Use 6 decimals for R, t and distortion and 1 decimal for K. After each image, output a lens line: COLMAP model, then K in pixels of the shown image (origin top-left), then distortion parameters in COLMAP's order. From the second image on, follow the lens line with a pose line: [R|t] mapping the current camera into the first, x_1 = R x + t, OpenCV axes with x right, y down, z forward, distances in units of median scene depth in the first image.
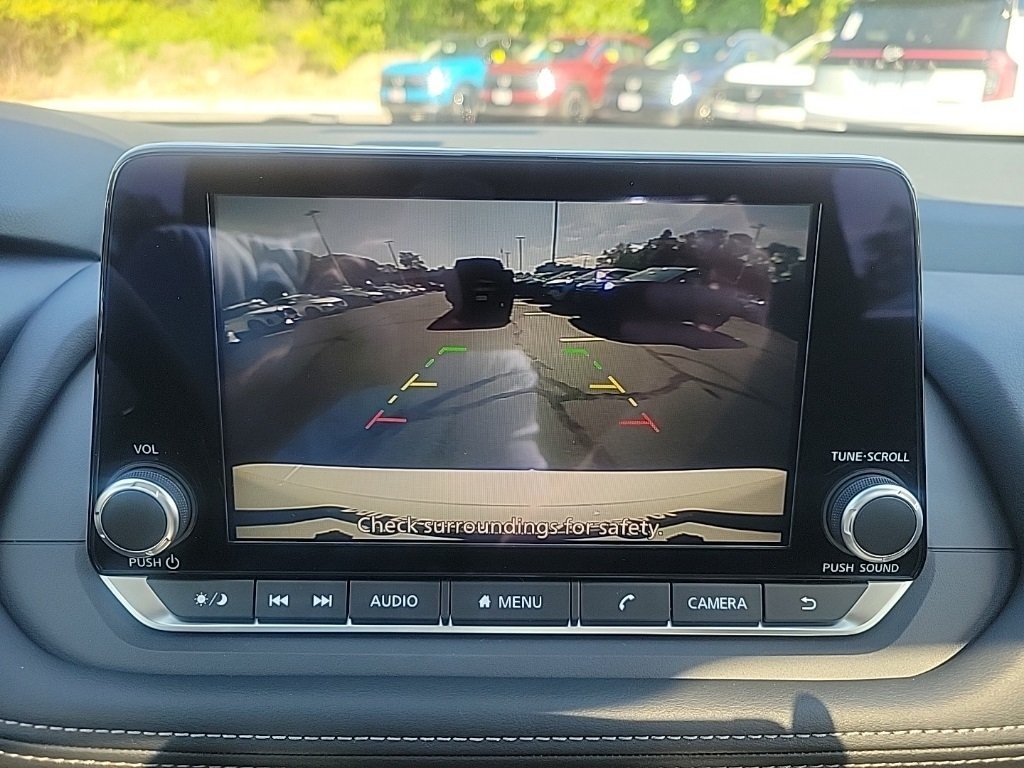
lens RADIAL K [[804.8, 0, 512.0], [0, 804.8, 384.0], [0, 0, 1]] dist [-0.002887, -0.003882]
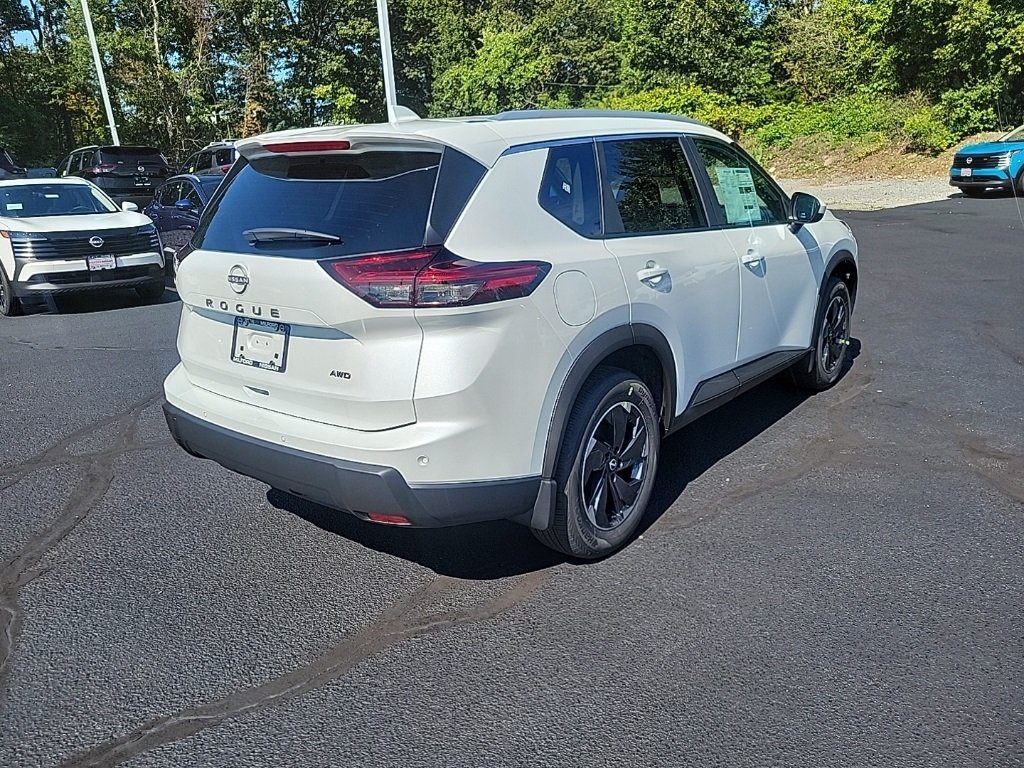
lens RADIAL K [[785.4, 0, 506.1], [0, 785.4, 371.5], [0, 0, 1]] dist [0.028428, 0.001358]
pose [[0.730284, 0.134886, -0.669695, 0.187431], [-0.196018, 0.980465, -0.016272, 0.081775], [0.654418, 0.143156, 0.742458, -0.273642]]
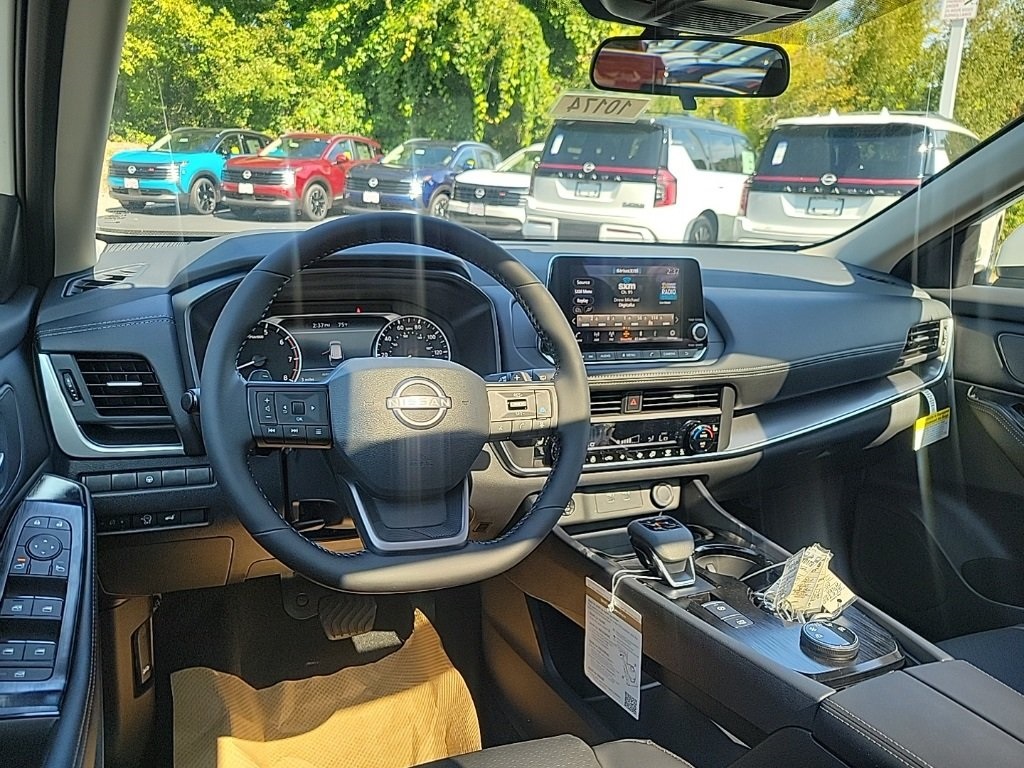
lens RADIAL K [[775.6, 0, 512.0], [0, 775.6, 384.0], [0, 0, 1]] dist [0.106573, -0.097921]
pose [[0.942028, -0.062325, 0.329694, -0.037603], [0.094146, 0.992222, -0.081431, 0.012751], [-0.322055, 0.107750, 0.940569, -0.051567]]
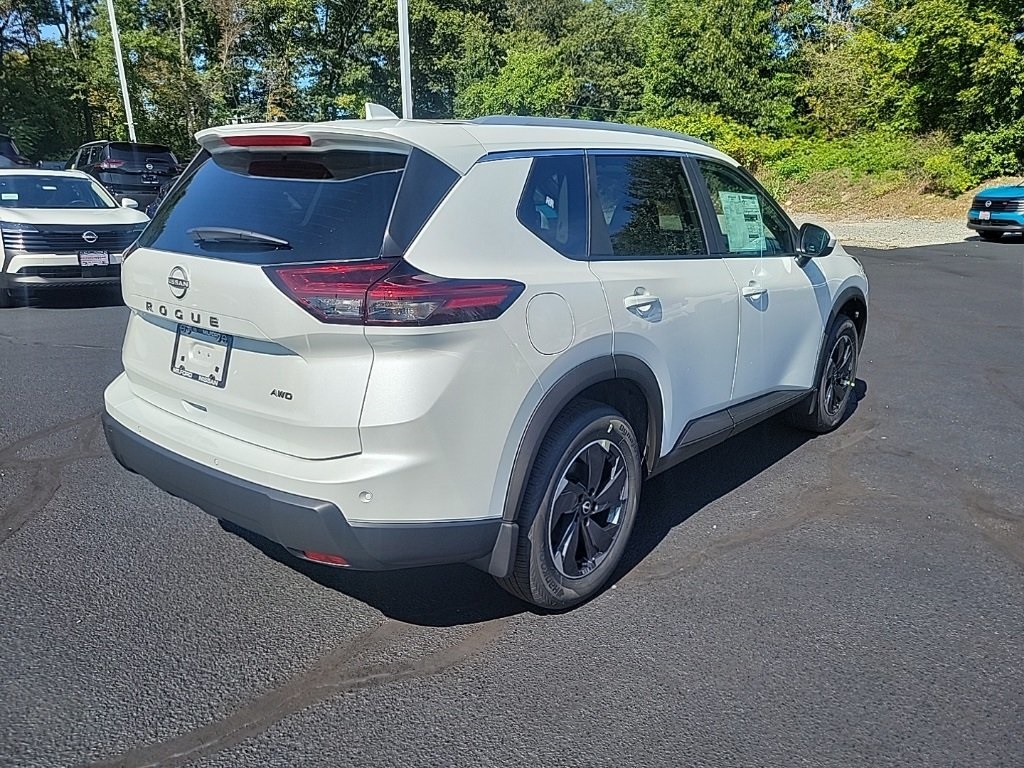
lens RADIAL K [[781.6, 0, 512.0], [0, 781.6, 384.0], [0, 0, 1]] dist [0.032838, -0.001739]
pose [[0.719669, 0.170151, -0.673146, 0.180065], [-0.250177, 0.967931, -0.022805, 0.075726], [0.647679, 0.184818, 0.739158, -0.249509]]
